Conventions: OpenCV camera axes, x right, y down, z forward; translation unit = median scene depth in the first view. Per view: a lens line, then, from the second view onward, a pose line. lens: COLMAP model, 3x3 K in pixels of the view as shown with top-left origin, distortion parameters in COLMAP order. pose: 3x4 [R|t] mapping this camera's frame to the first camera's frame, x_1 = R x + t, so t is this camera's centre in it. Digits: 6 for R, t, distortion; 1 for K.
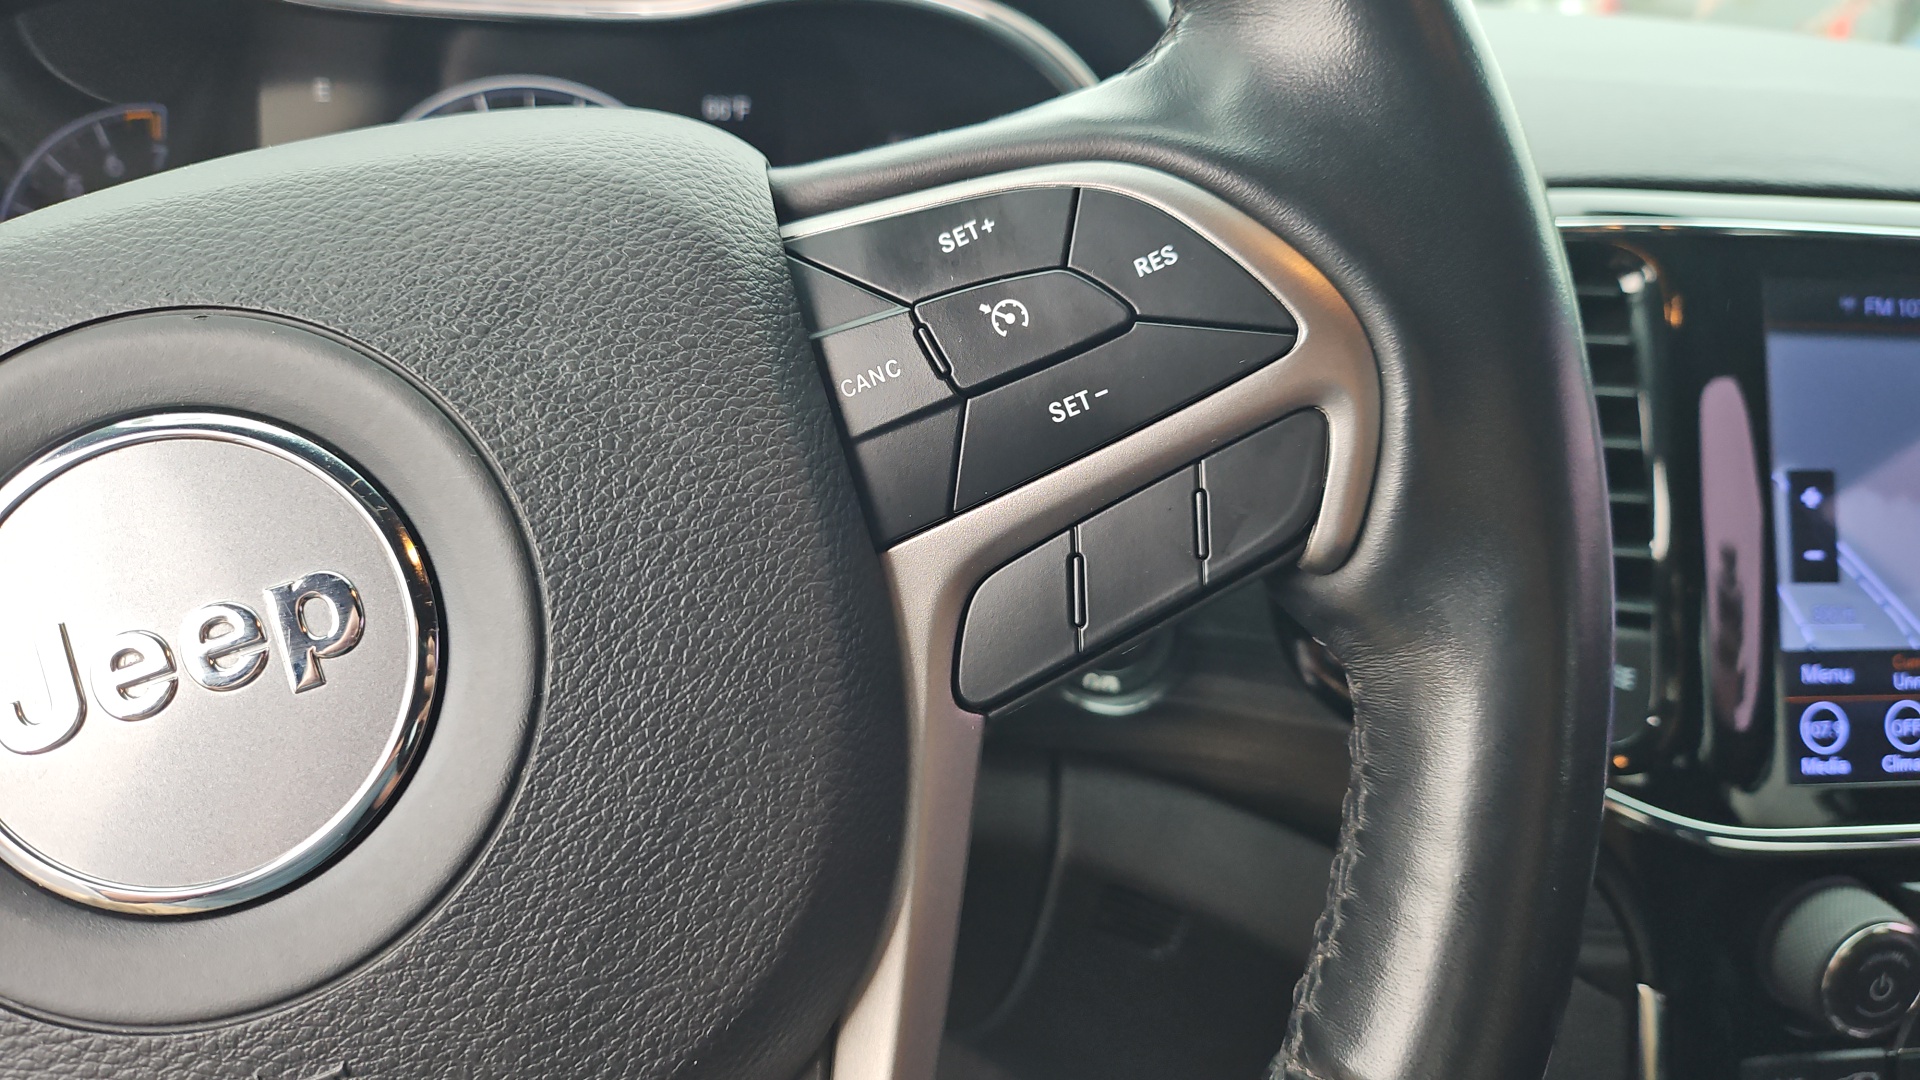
lens RADIAL K [[1317.2, 0, 962.8], [0, 1317.2, 561.3], [0, 0, 1]] dist [0.040918, -0.047560]
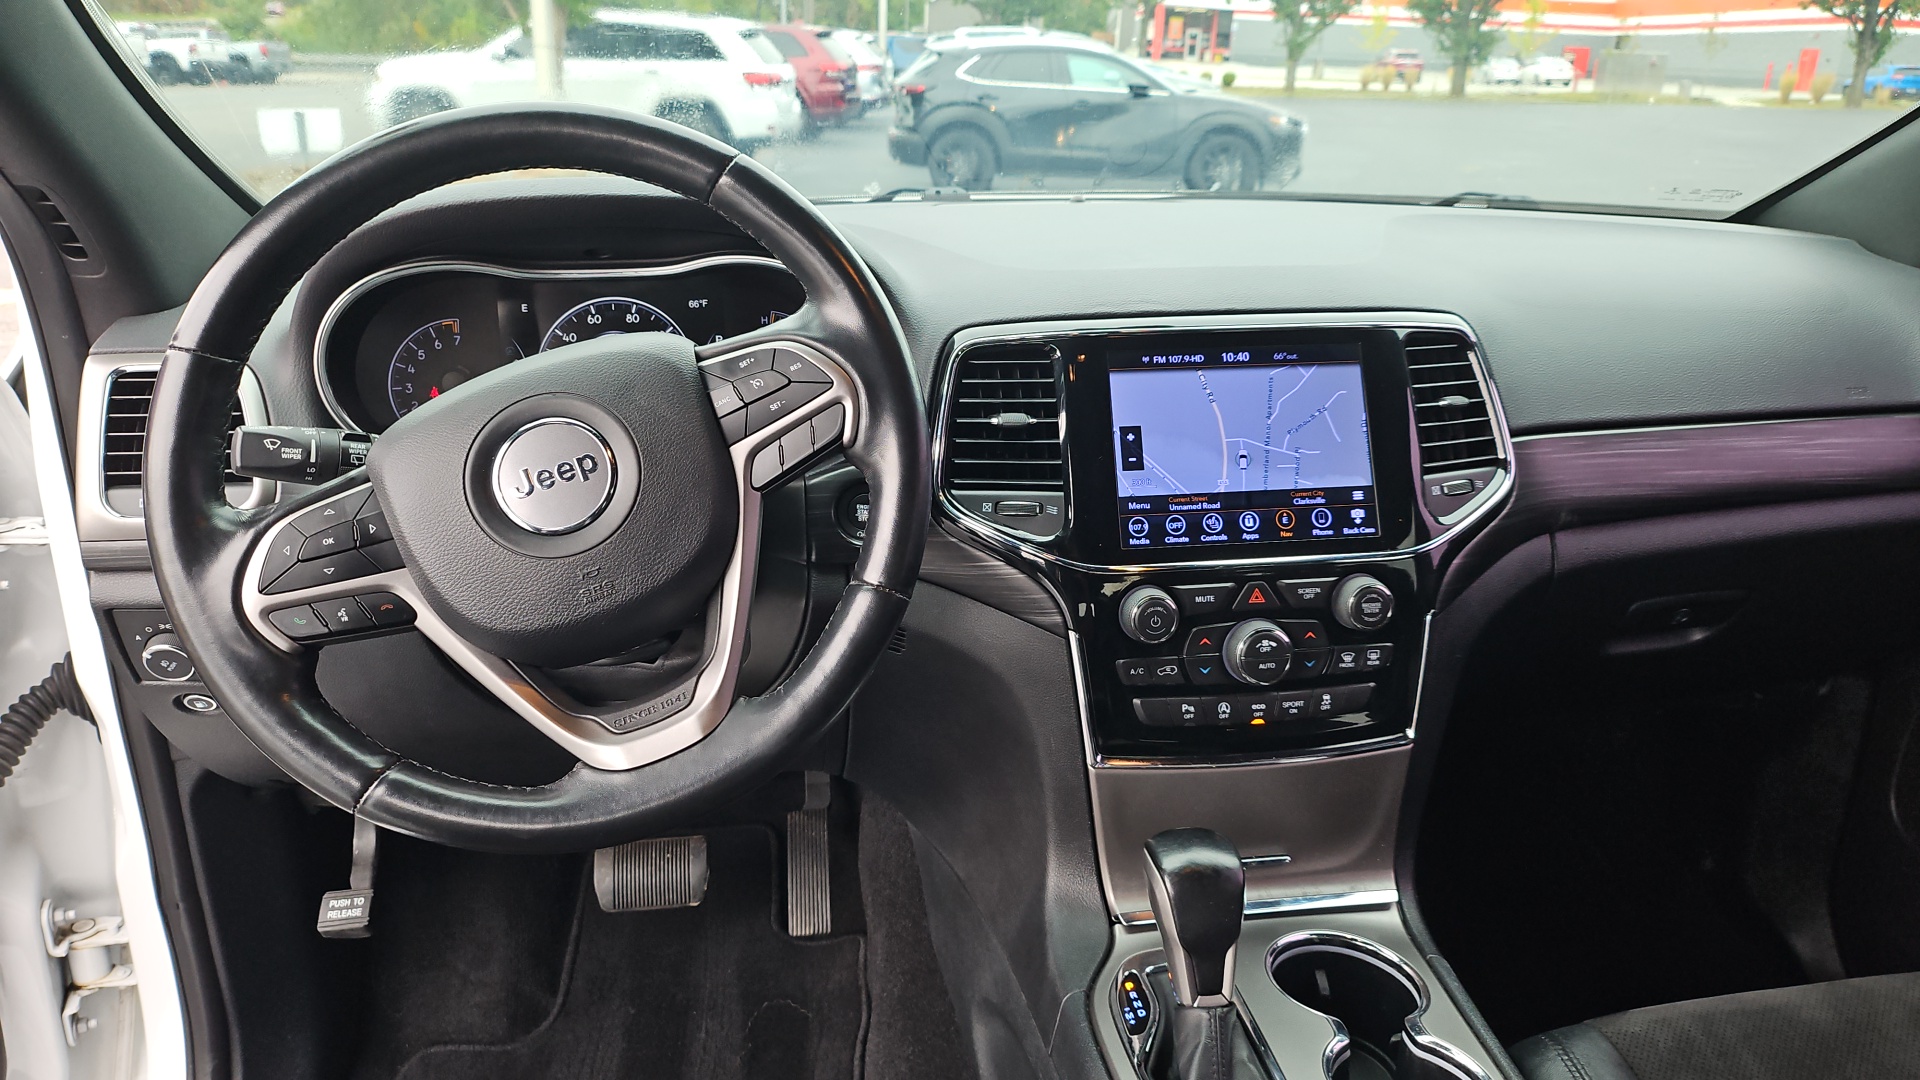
lens RADIAL K [[1317.2, 0, 989.4], [0, 1317.2, 540.6], [0, 0, 1]] dist [0.040918, -0.047560]
pose [[0.998127, -0.060660, -0.007942, 0.642246], [0.059927, 0.995564, -0.072535, 0.530013], [0.012307, 0.071923, 0.997334, -2.506526]]
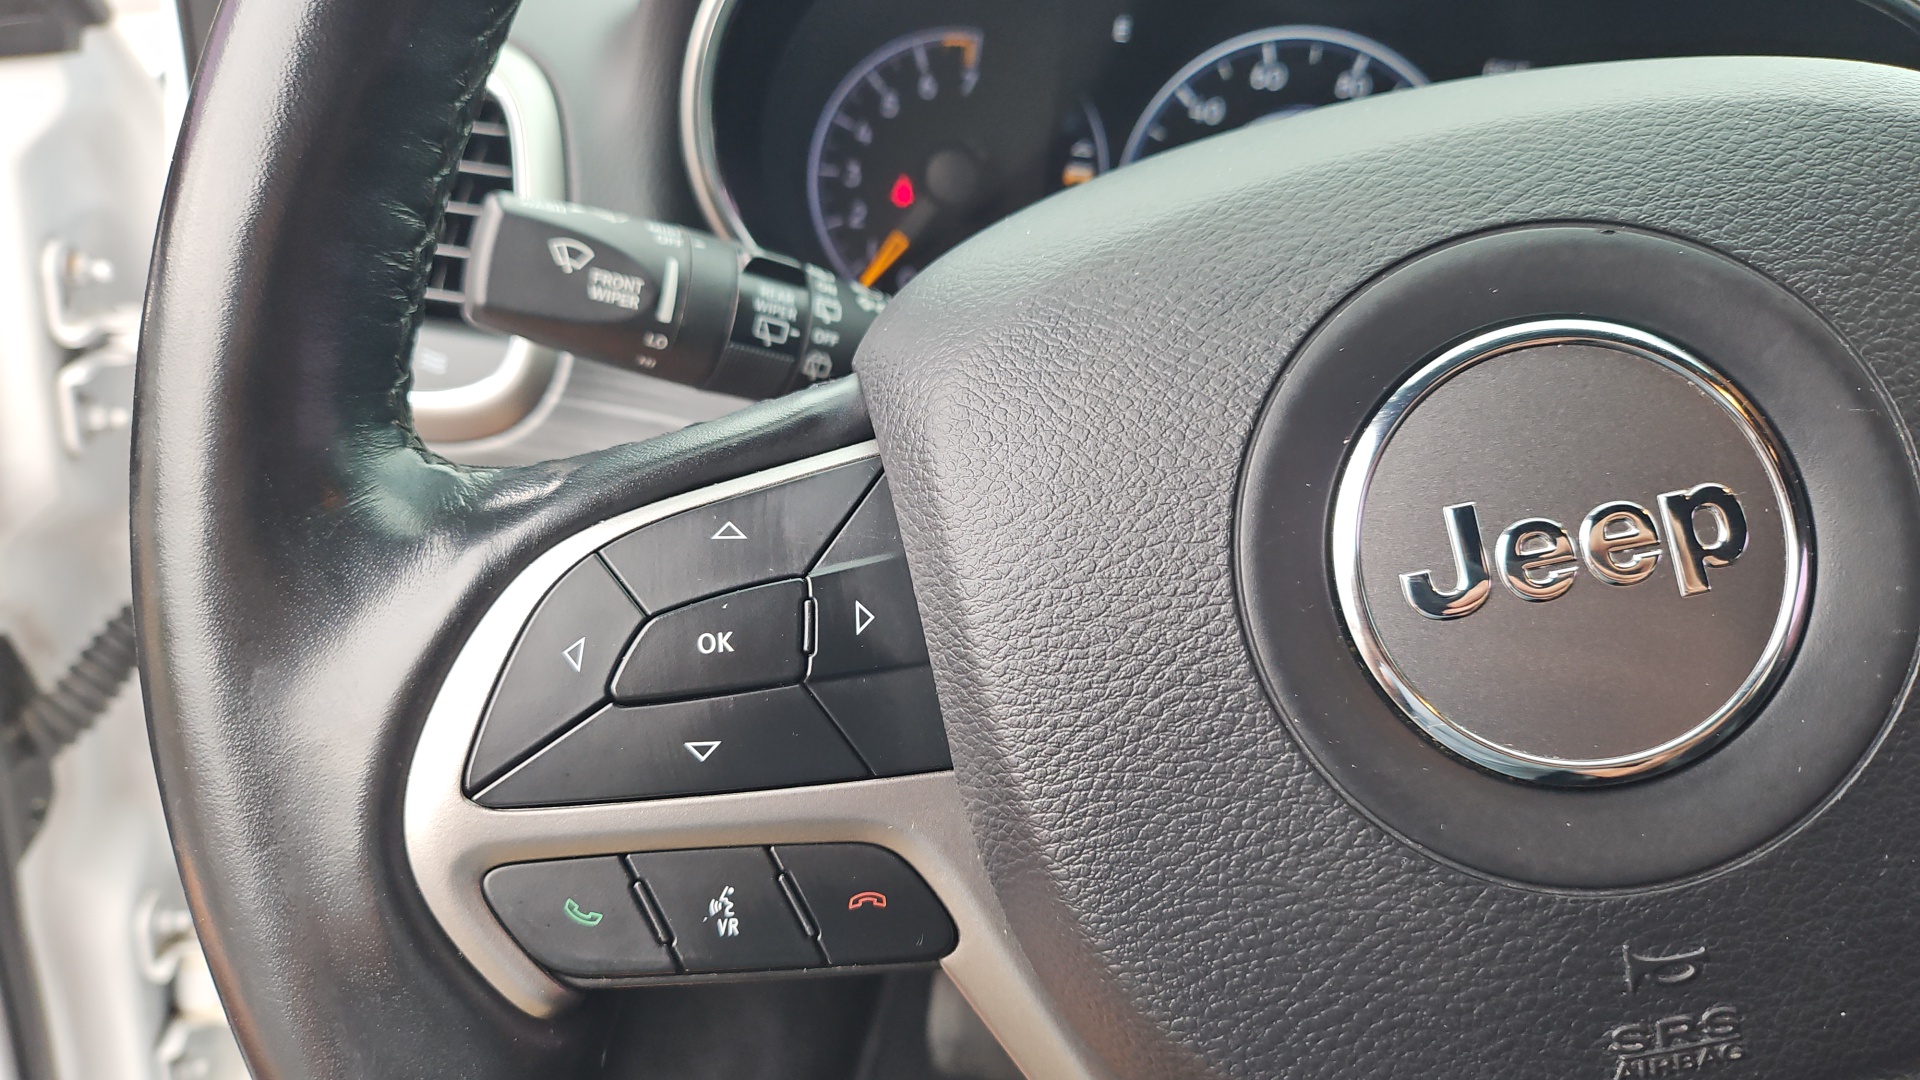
lens RADIAL K [[1317.2, 0, 999.2], [0, 1317.2, 570.5], [0, 0, 1]] dist [0.040918, -0.047560]
pose [[0.979209, 0.128188, -0.157218, -0.695902], [-0.124227, 0.991643, 0.034814, 0.087376], [0.160367, -0.014560, 0.986950, -0.105440]]
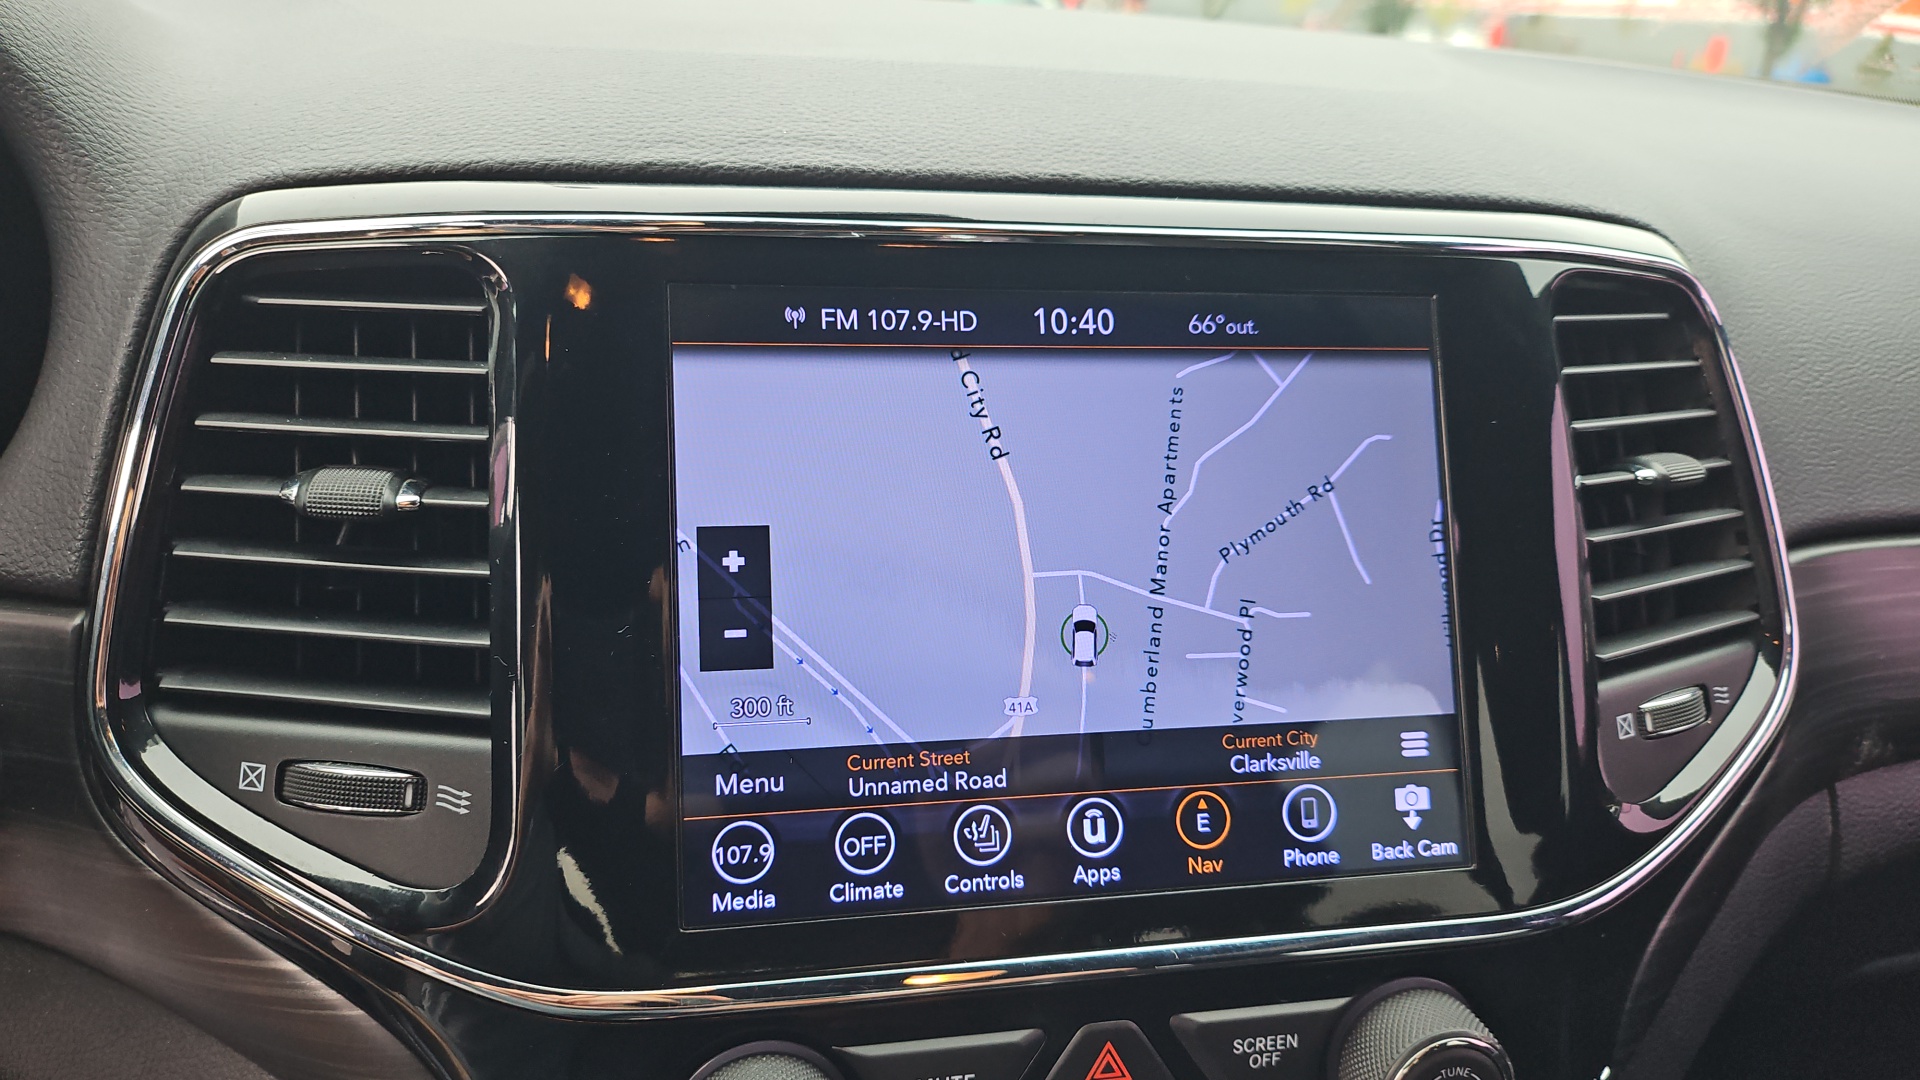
lens RADIAL K [[1317.2, 0, 967.0], [0, 1317.2, 584.6], [0, 0, 1]] dist [0.040918, -0.047560]
pose [[0.998199, -0.030352, 0.051743, 1.247936], [0.030793, 0.999496, -0.007744, -0.039561], [-0.051481, 0.009324, 0.998630, 0.347454]]
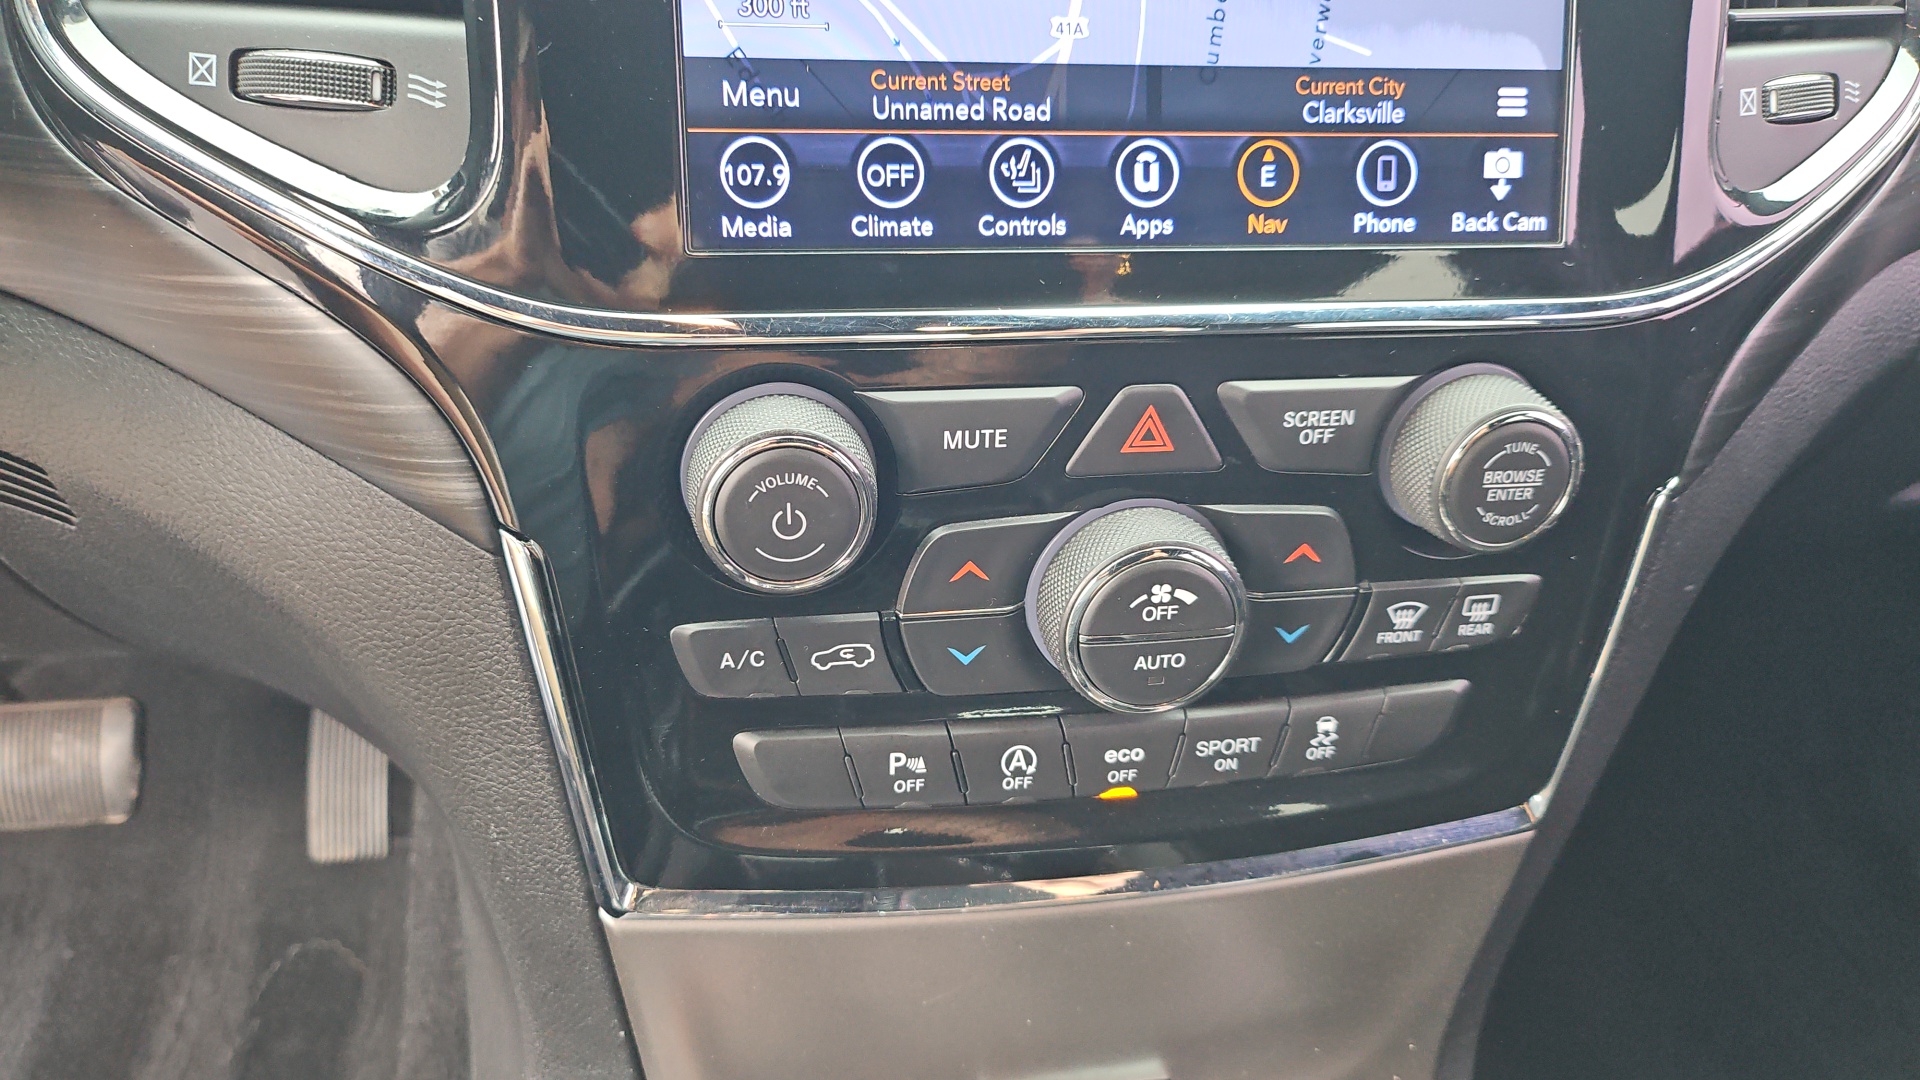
lens RADIAL K [[1317.2, 0, 961.7], [0, 1317.2, 535.8], [0, 0, 1]] dist [0.040918, -0.047560]
pose [[0.999351, -0.017880, 0.031273, 1.226947], [0.011218, 0.979426, 0.201490, 0.291542], [-0.034233, -0.201009, 0.978991, 0.450384]]
